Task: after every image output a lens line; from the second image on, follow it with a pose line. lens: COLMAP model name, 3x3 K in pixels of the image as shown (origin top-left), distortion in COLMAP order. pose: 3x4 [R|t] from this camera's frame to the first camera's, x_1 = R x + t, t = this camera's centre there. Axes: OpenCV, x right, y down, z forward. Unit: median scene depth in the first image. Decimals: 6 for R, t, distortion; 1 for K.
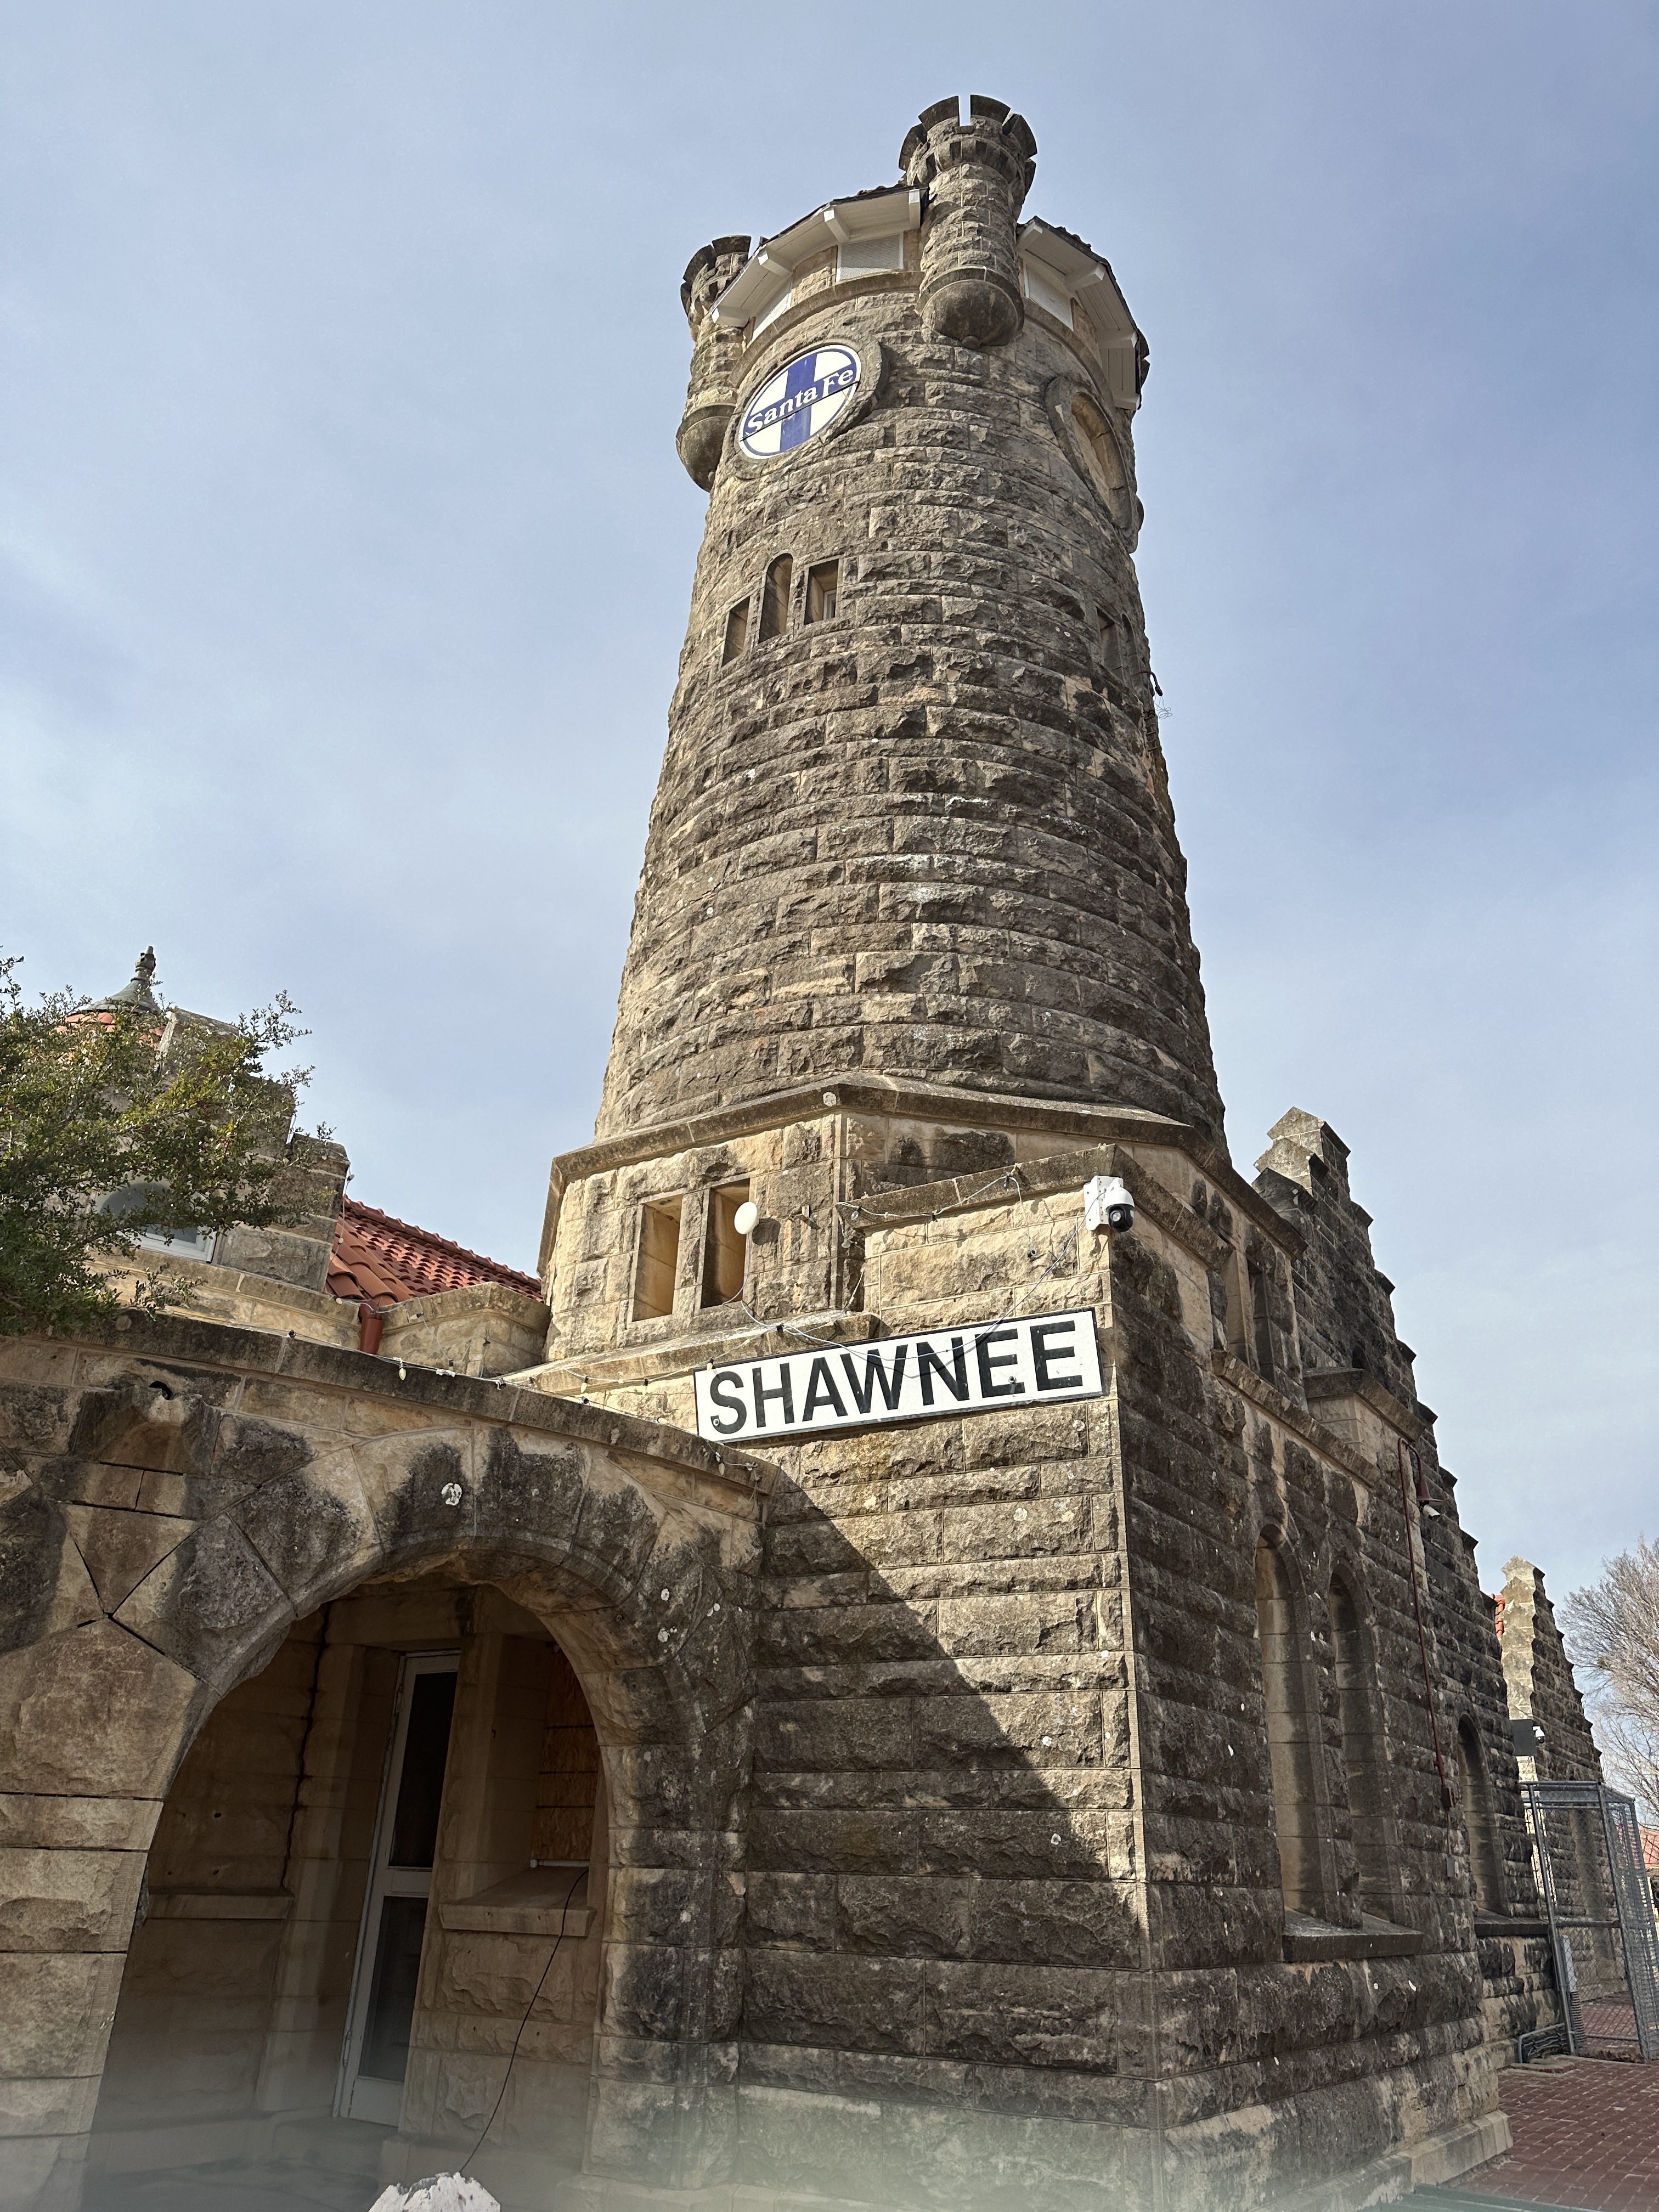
lens RADIAL K [[1532.2, 0, 822.0], [0, 1532.2, 1110.7], [0, 0, 1]] dist [0.051101, -0.002045]
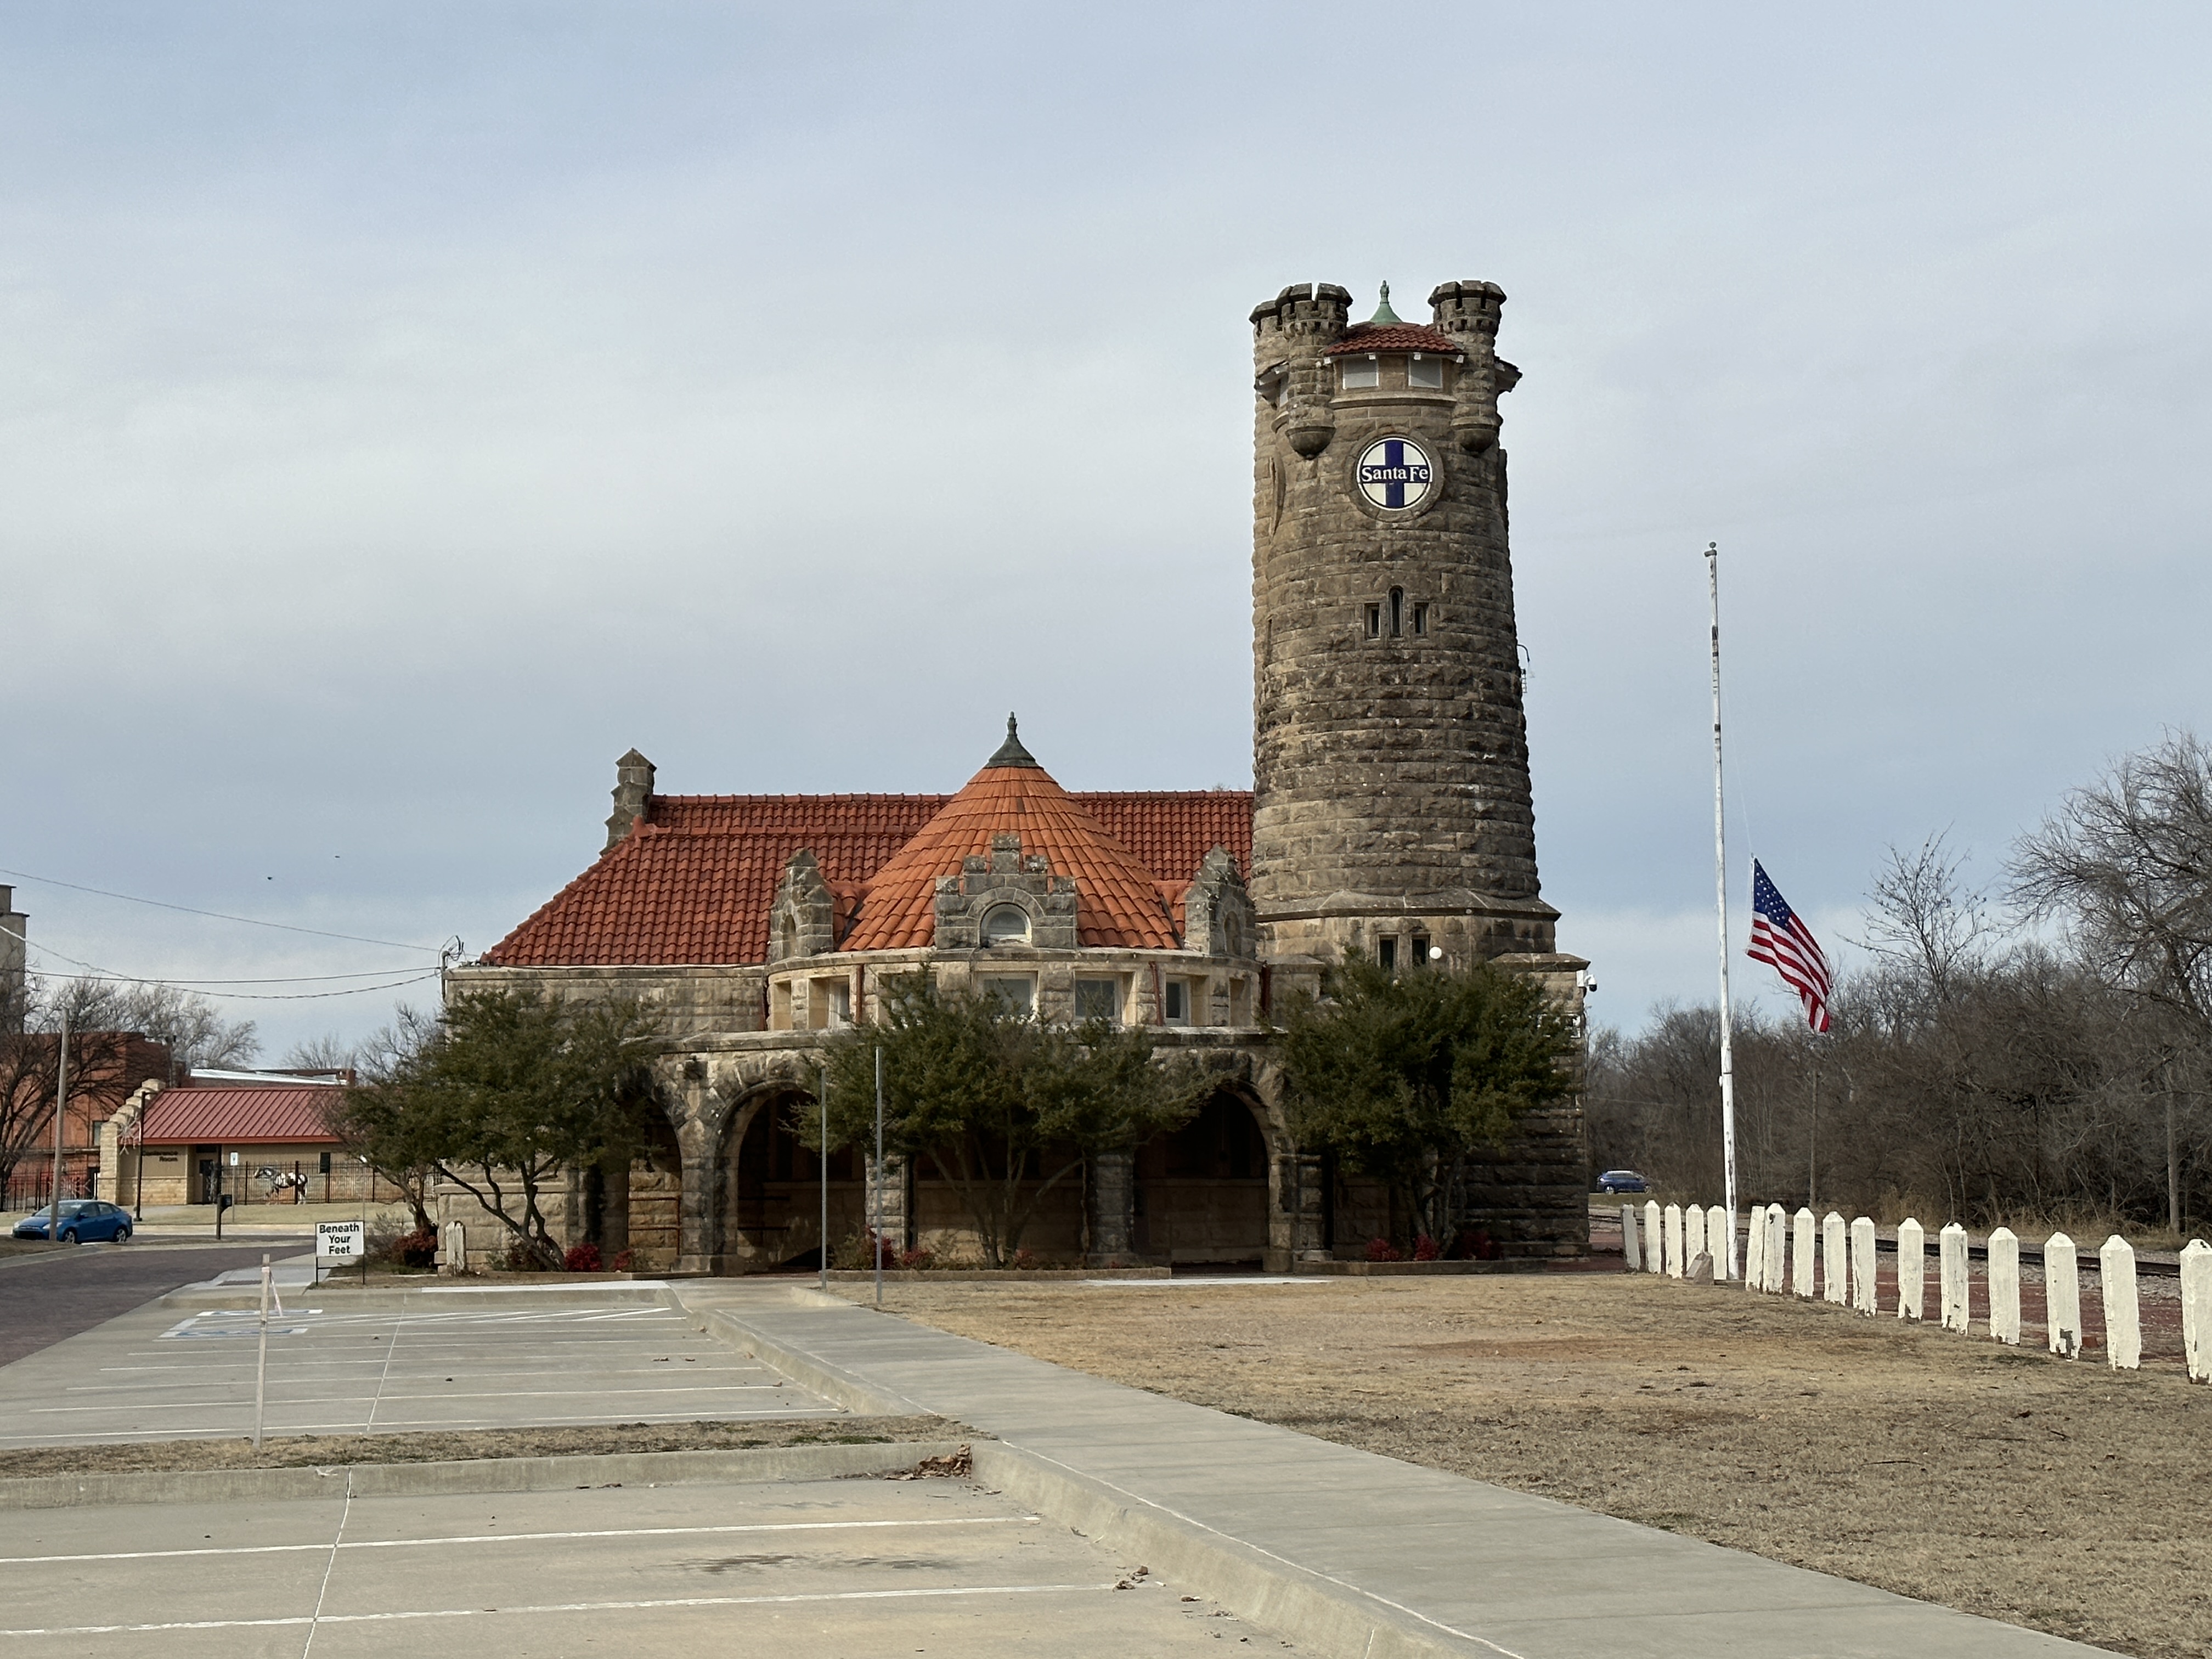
lens RADIAL K [[3573.1, 0, 1106.4], [0, 3573.1, 807.3], [0, 0, 1]] dist [0.182883, 0.000000]
pose [[0.849577, 0.017868, 0.527162, -3.509422], [-0.201069, 0.934933, 0.292356, -1.719230], [-0.487637, -0.354375, 0.797890, -3.322738]]
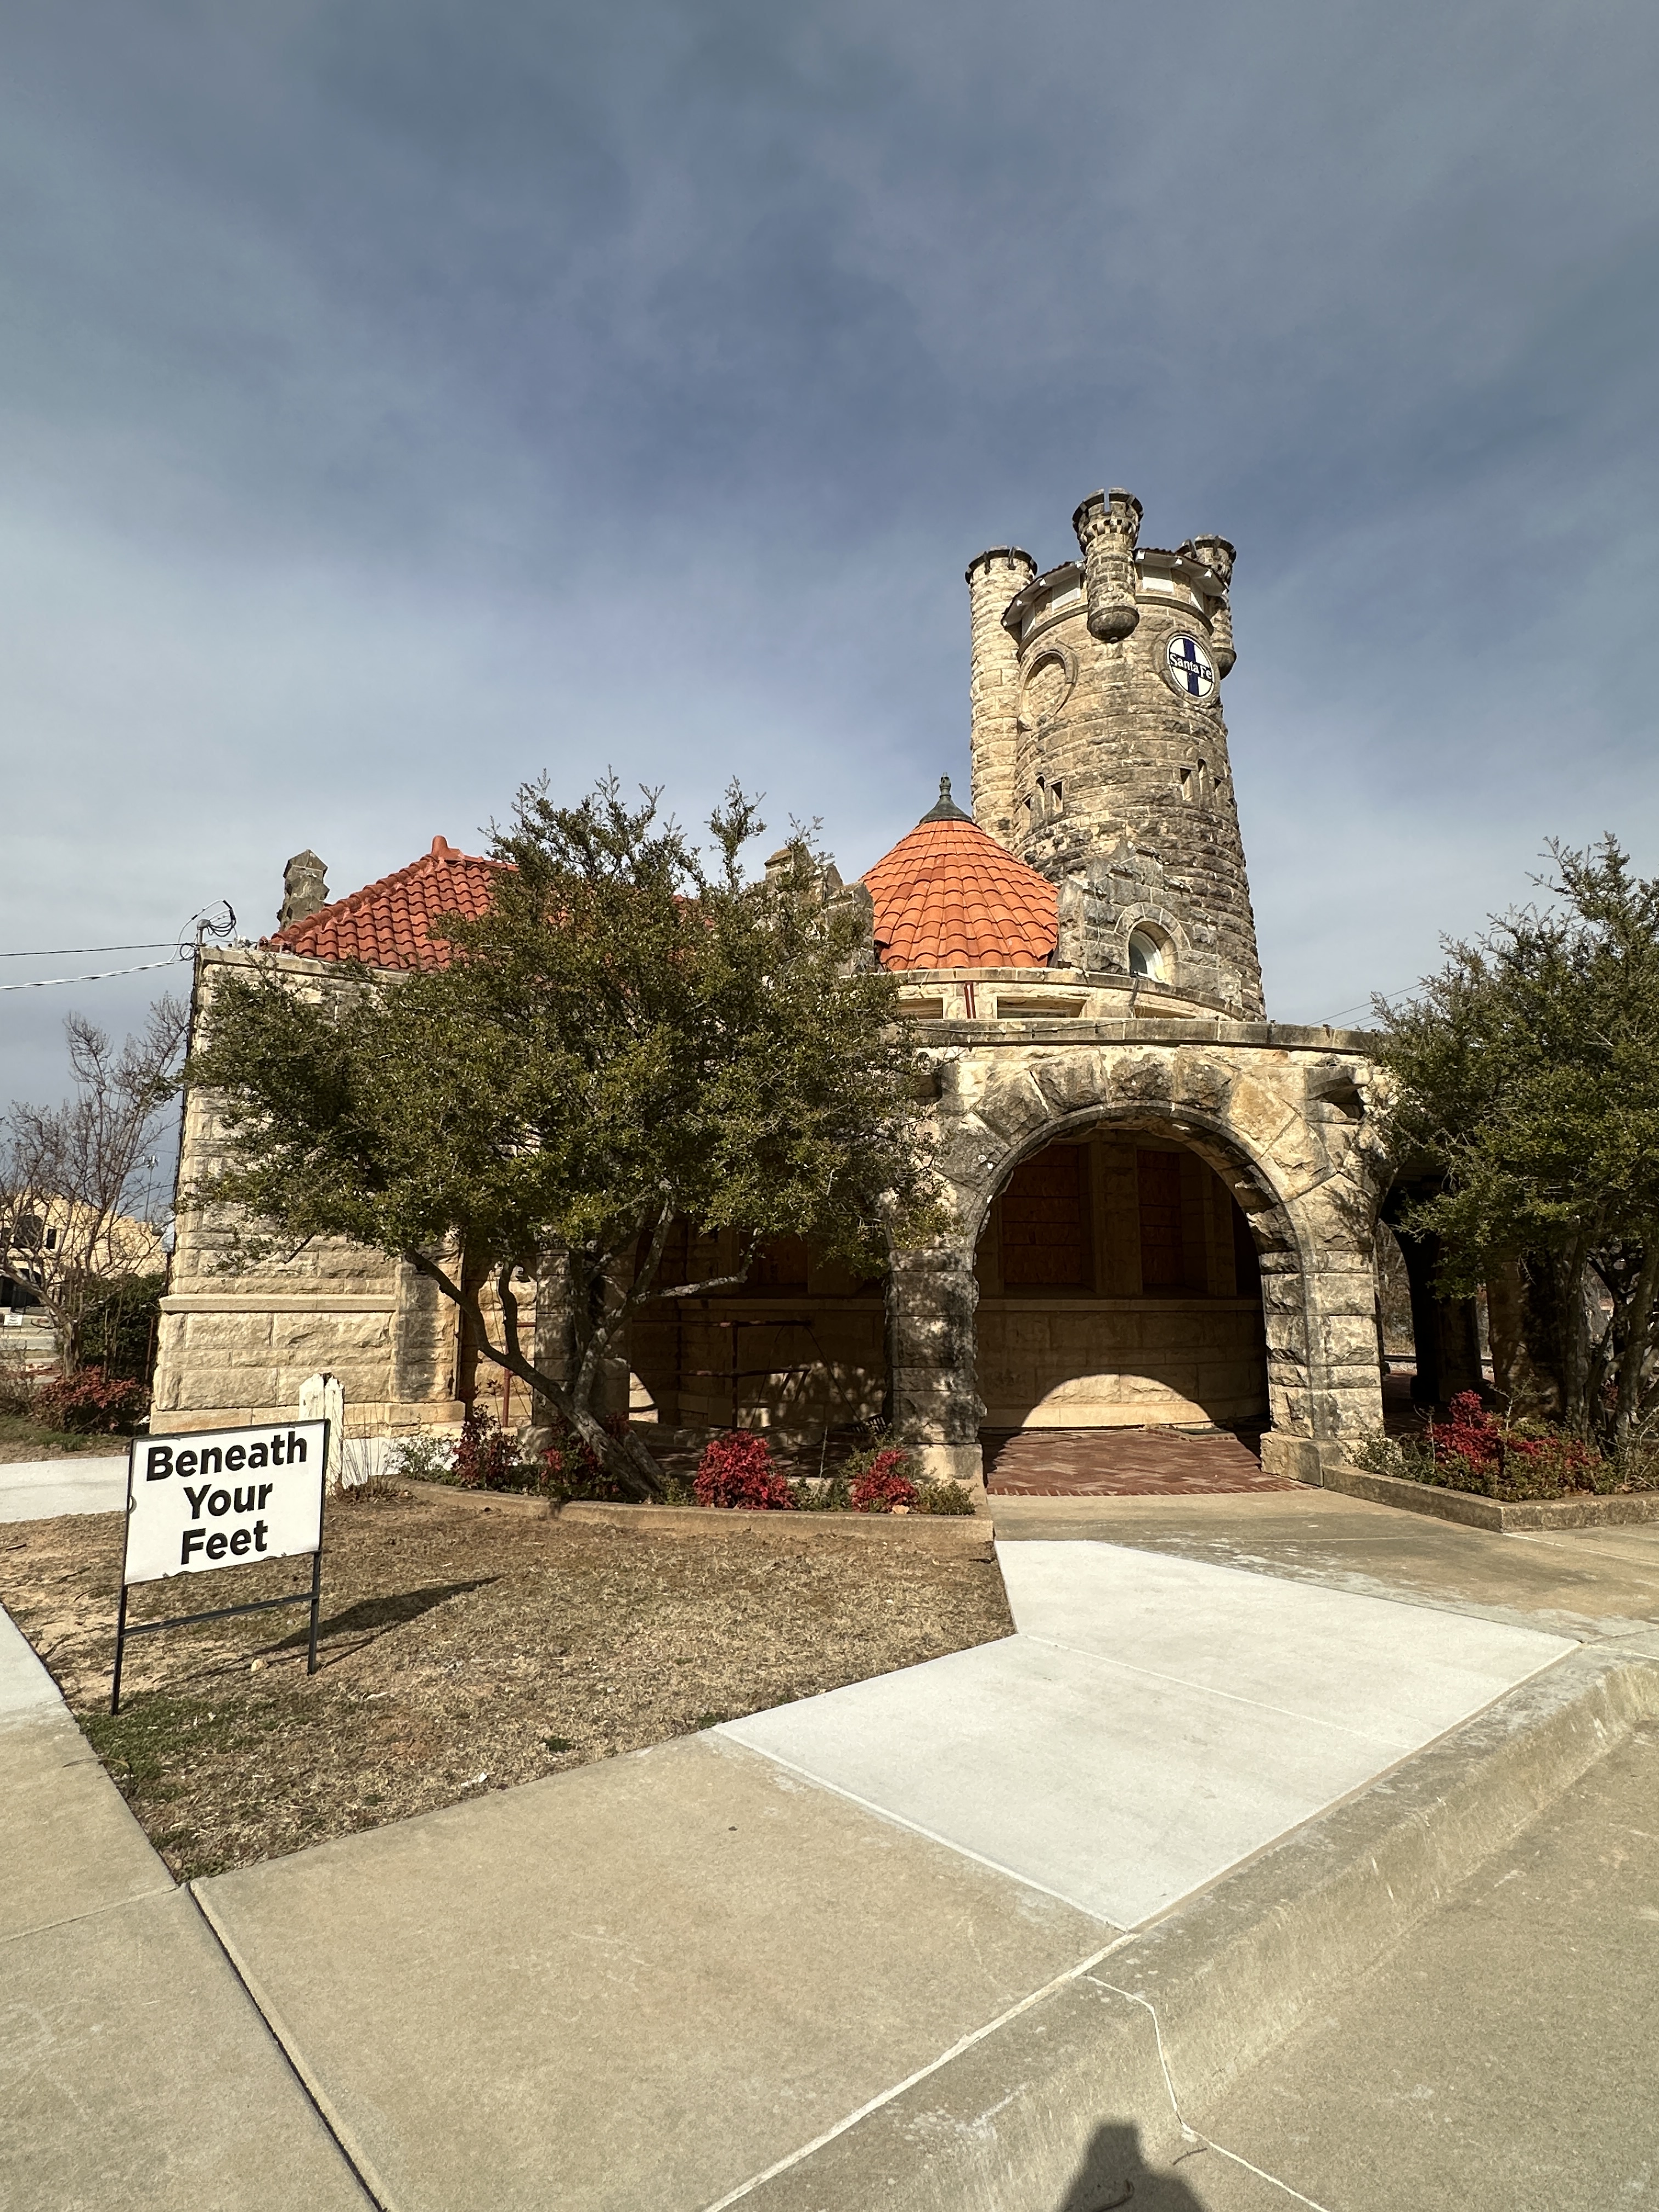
lens RADIAL K [[1136.3, 0, 821.7], [0, 1136.3, 1099.2], [0, 0, 1]] dist [-0.003207, -0.000125]
pose [[0.459137, 0.126624, 0.879295, -2.063604], [-0.379272, 0.922990, 0.065126, 0.245597], [-0.803334, -0.363394, 0.471804, 0.599606]]
